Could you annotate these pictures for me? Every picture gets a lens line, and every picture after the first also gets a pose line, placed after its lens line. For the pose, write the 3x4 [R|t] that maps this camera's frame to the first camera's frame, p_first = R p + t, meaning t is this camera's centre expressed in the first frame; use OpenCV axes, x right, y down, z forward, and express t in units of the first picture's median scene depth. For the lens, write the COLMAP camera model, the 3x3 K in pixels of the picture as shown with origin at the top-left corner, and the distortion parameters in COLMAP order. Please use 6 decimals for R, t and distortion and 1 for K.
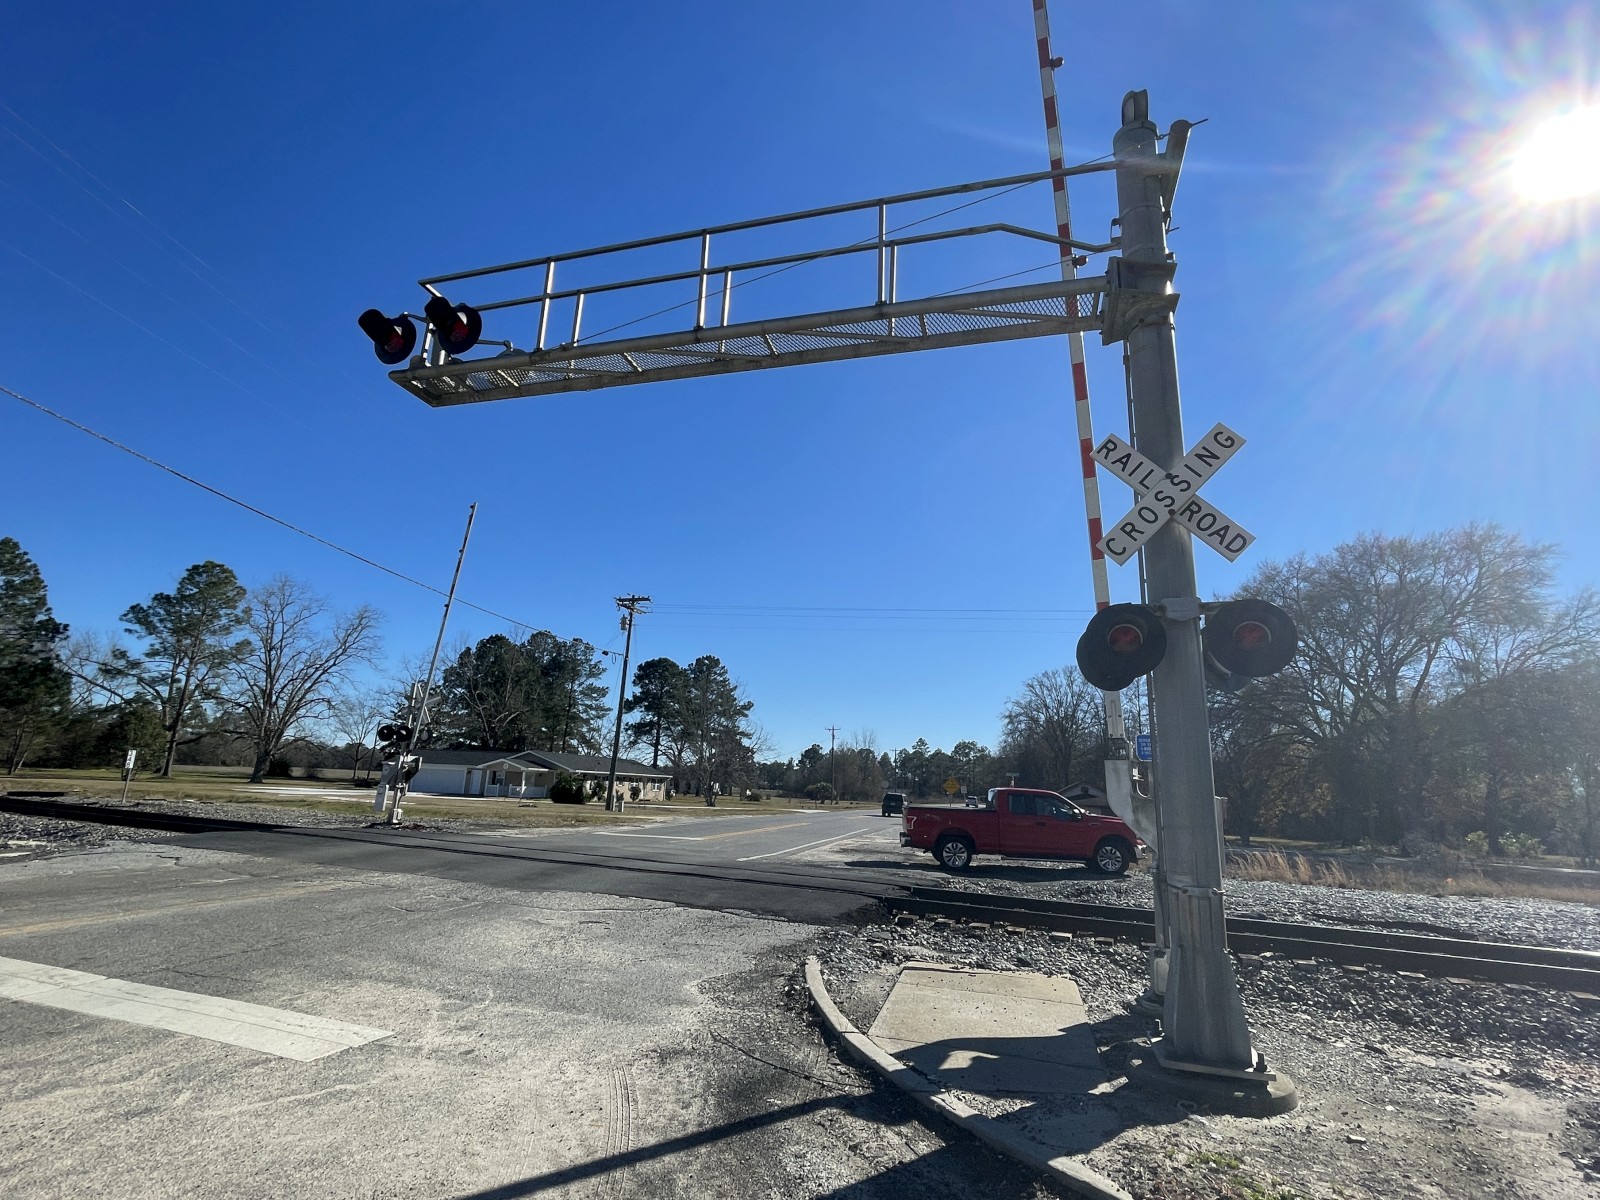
lens RADIAL K [[793.0, 0, 804.0], [0, 793.0, 603.4], [0, 0, 1]] dist [0.003590, -0.001827]
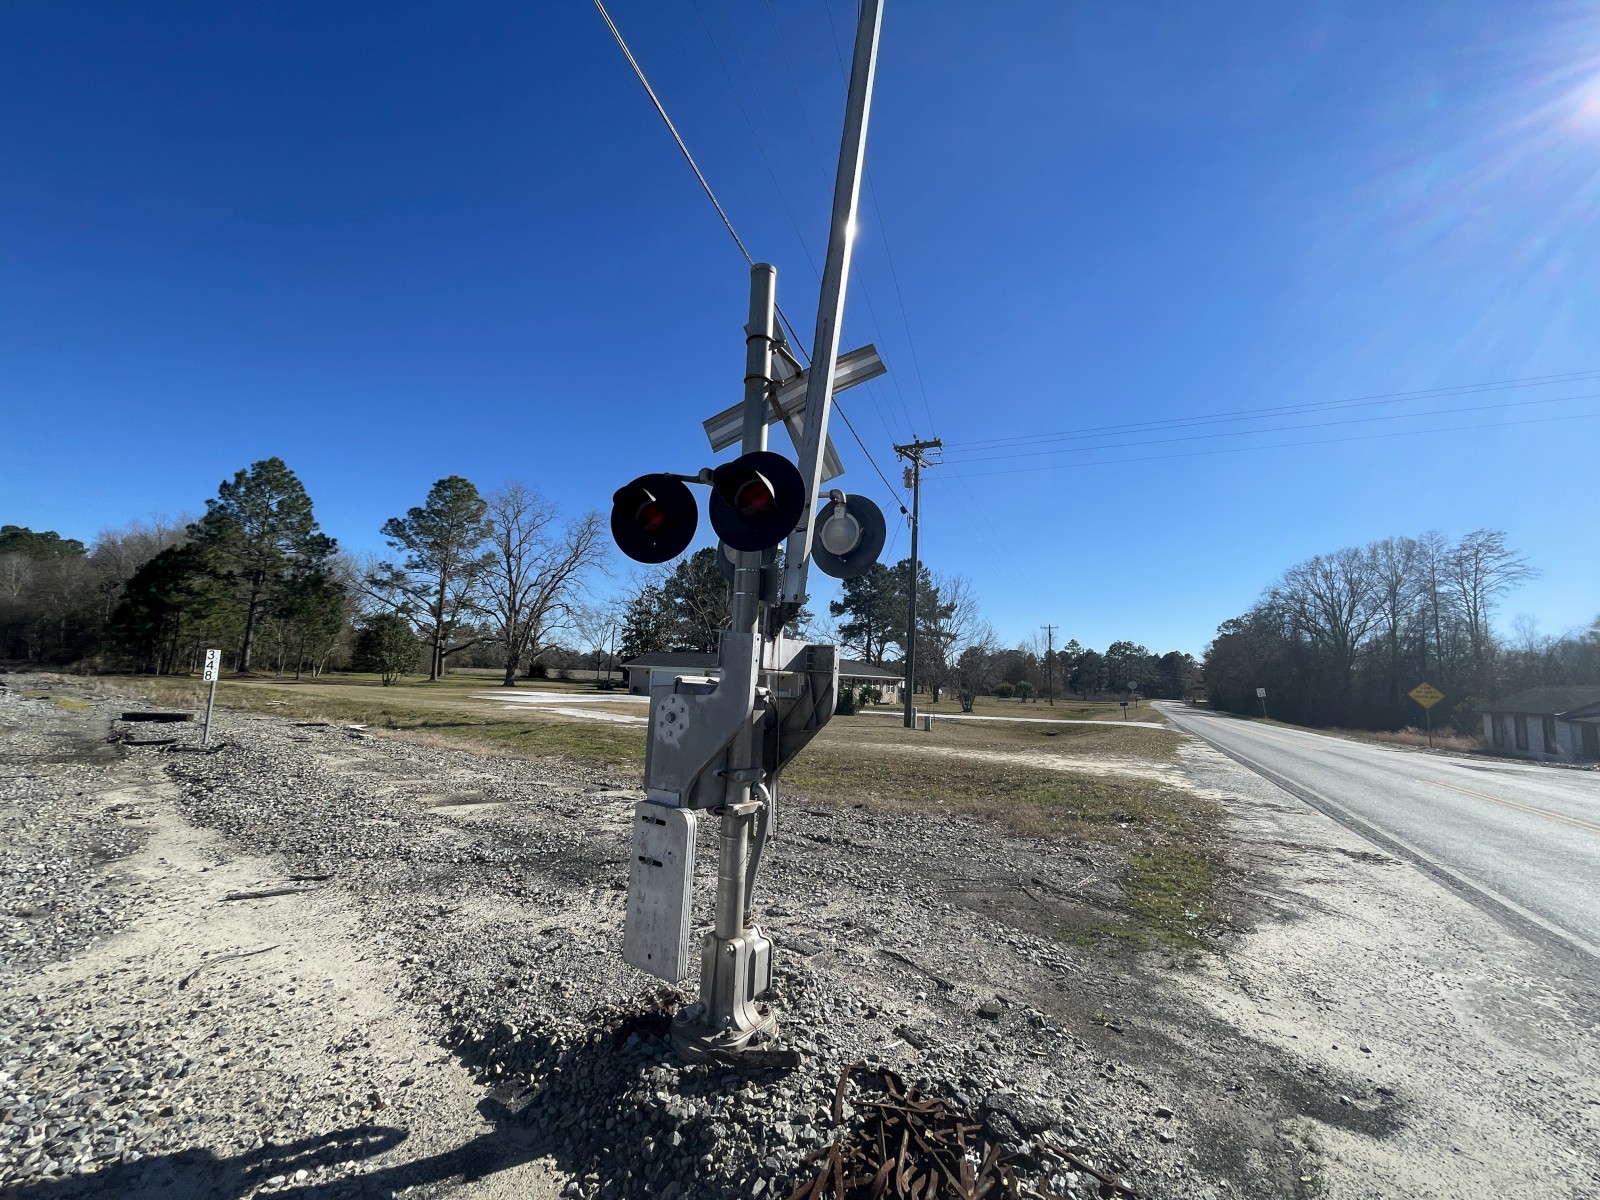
lens RADIAL K [[643.4, 0, 798.5], [0, 643.4, 600.5], [0, 0, 1]] dist [-0.004491, -0.000555]
pose [[0.978257, -0.028588, -0.205417, -0.140088], [0.049151, 0.994195, 0.095708, 0.051359], [0.201488, -0.103723, 0.973984, 0.260368]]
